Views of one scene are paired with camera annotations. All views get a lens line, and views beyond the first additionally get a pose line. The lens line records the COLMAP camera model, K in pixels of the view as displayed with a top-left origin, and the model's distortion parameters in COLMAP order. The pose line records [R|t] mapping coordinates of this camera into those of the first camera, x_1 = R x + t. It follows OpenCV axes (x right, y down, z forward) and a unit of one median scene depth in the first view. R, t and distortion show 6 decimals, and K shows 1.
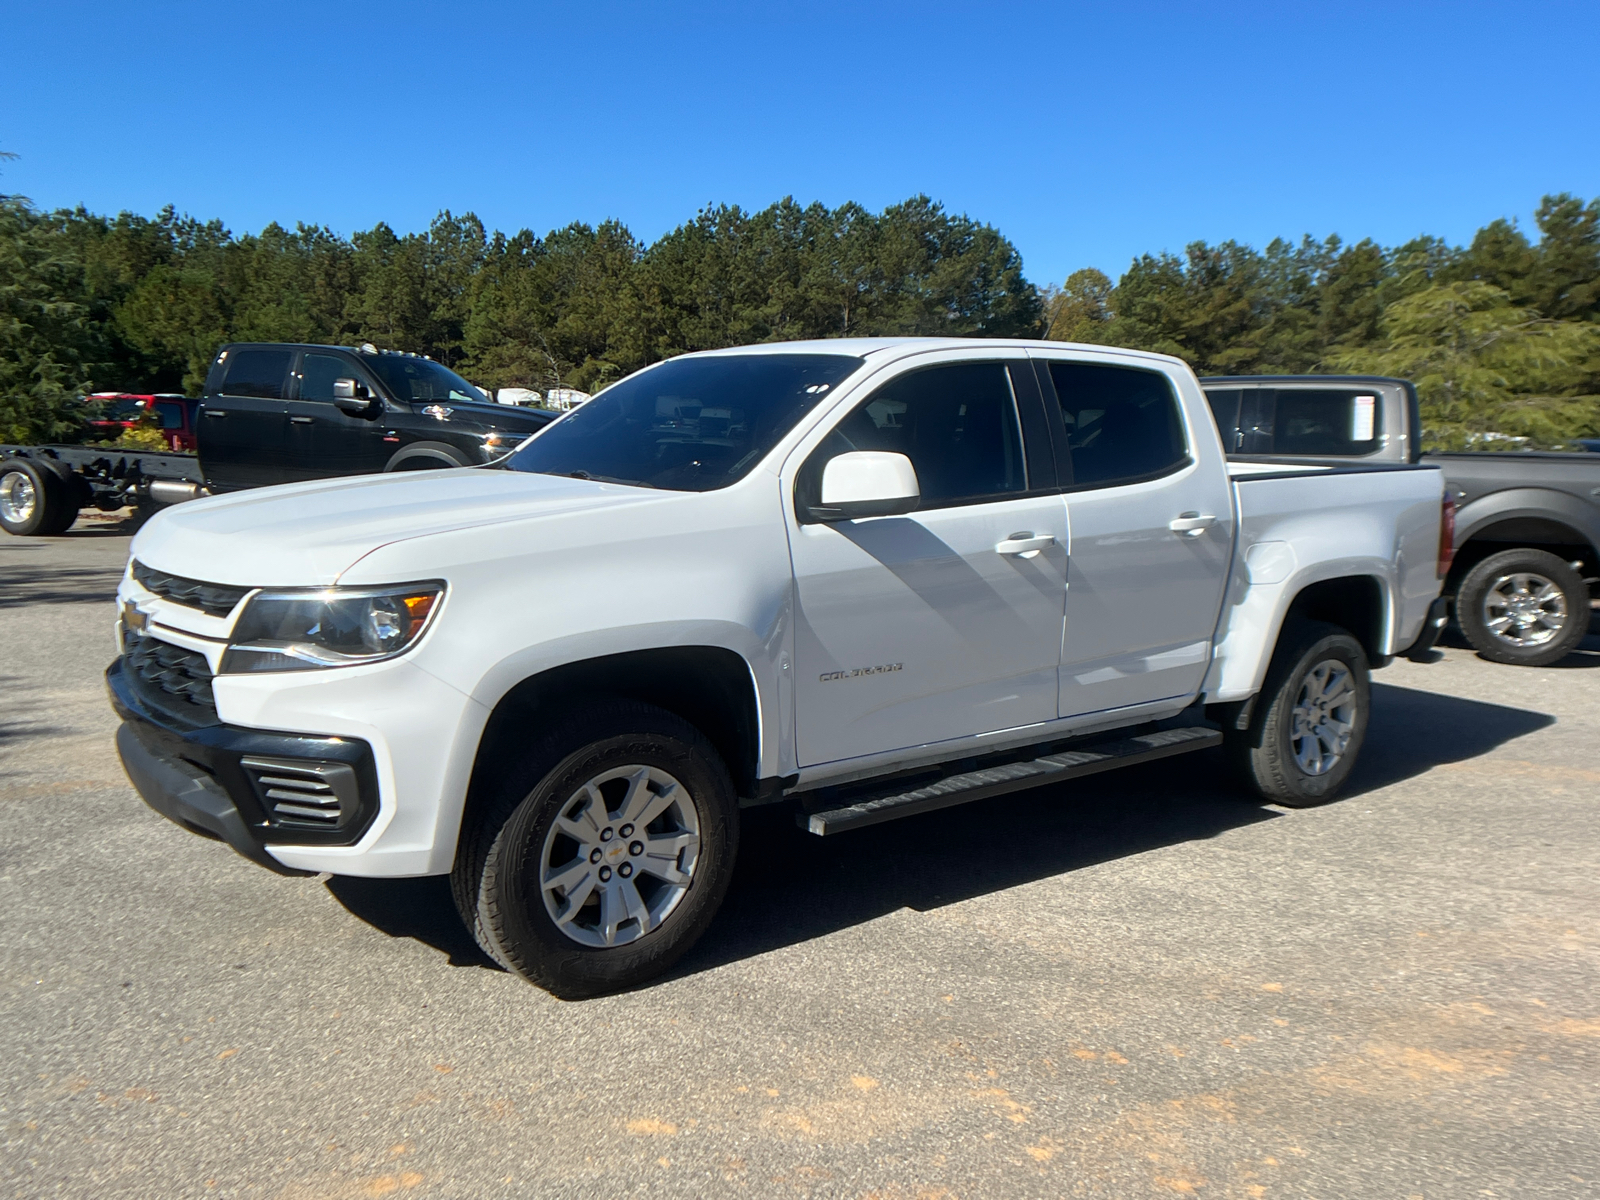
lens RADIAL K [[1405.7, 0, 801.2], [0, 1405.7, 597.5], [0, 0, 1]] dist [0.004337, -0.045192]
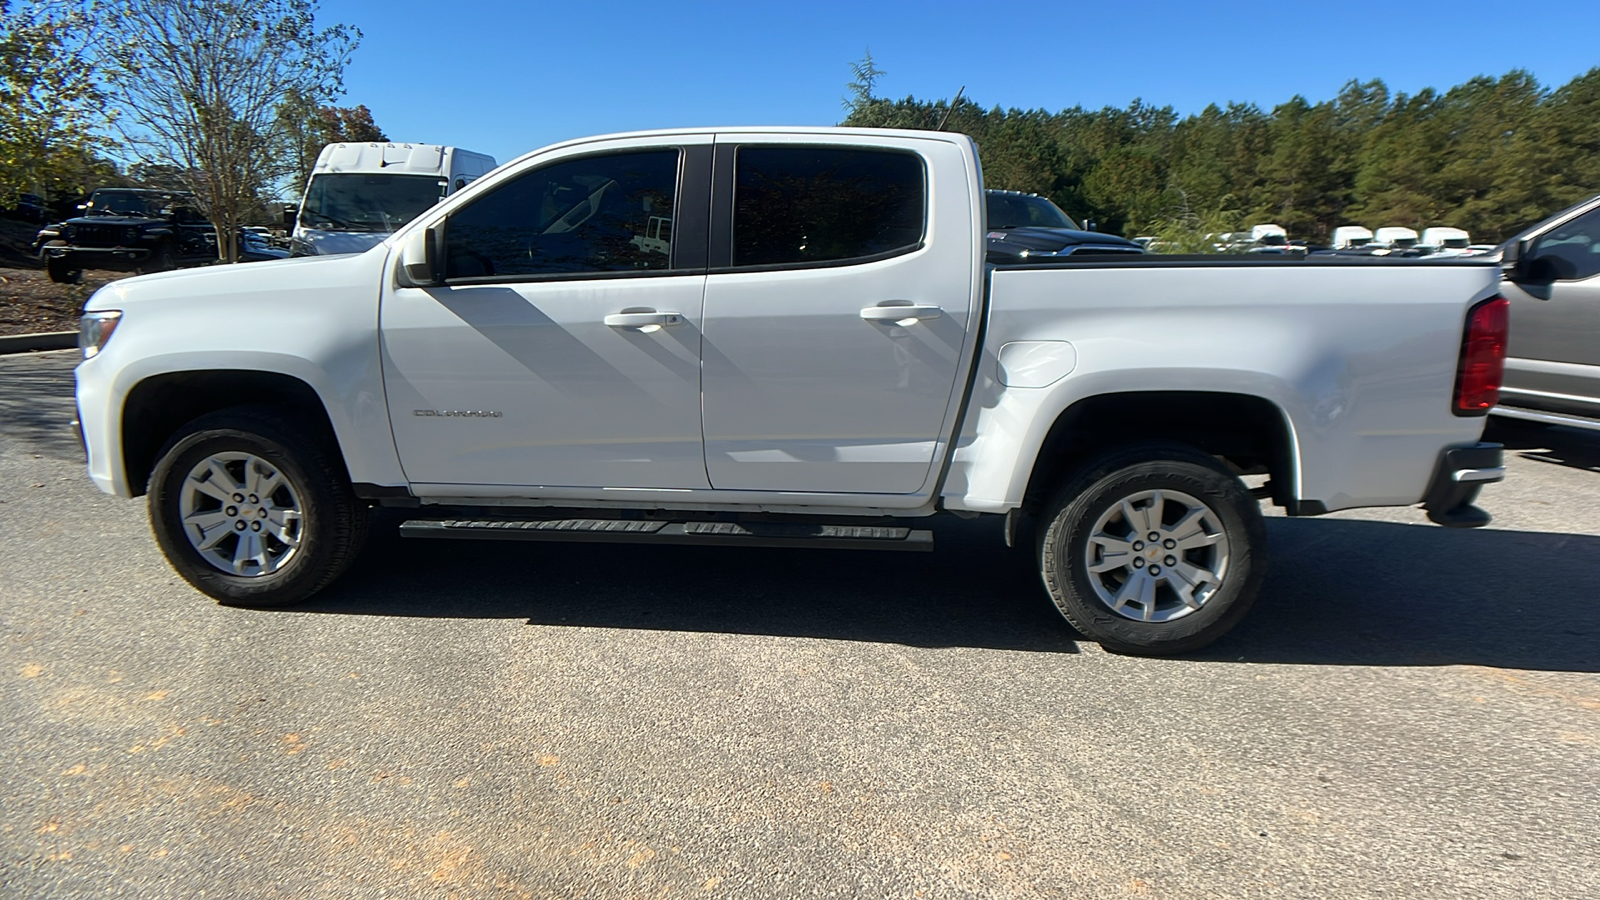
lens RADIAL K [[1033.8, 0, 814.8], [0, 1033.8, 460.4], [0, 0, 1]] dist [0.001122, 0.004189]
pose [[0.722674, 0.131545, -0.678556, 0.621128], [-0.086059, 0.991208, 0.100501, -0.016657], [0.685811, -0.014234, 0.727641, 0.394568]]
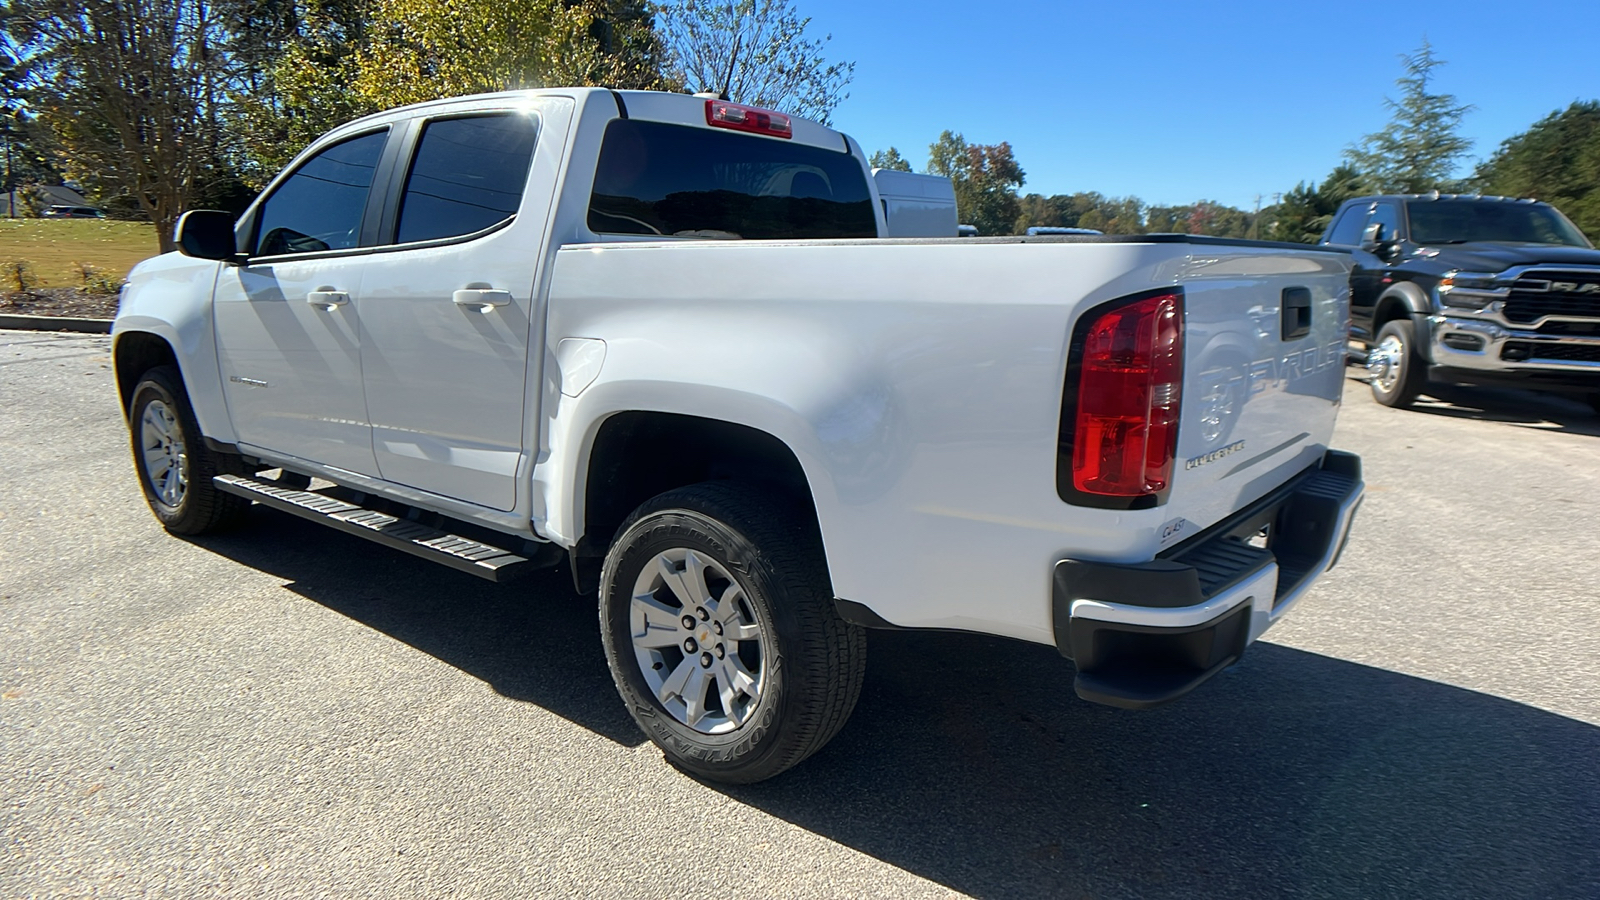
lens RADIAL K [[1033.8, 0, 806.9], [0, 1033.8, 448.2], [0, 0, 1]] dist [0.001122, 0.004189]
pose [[0.230823, 0.161904, -0.959431, 0.784680], [-0.144895, 0.980784, 0.130648, -0.062919], [0.962147, 0.108860, 0.249847, 0.898842]]
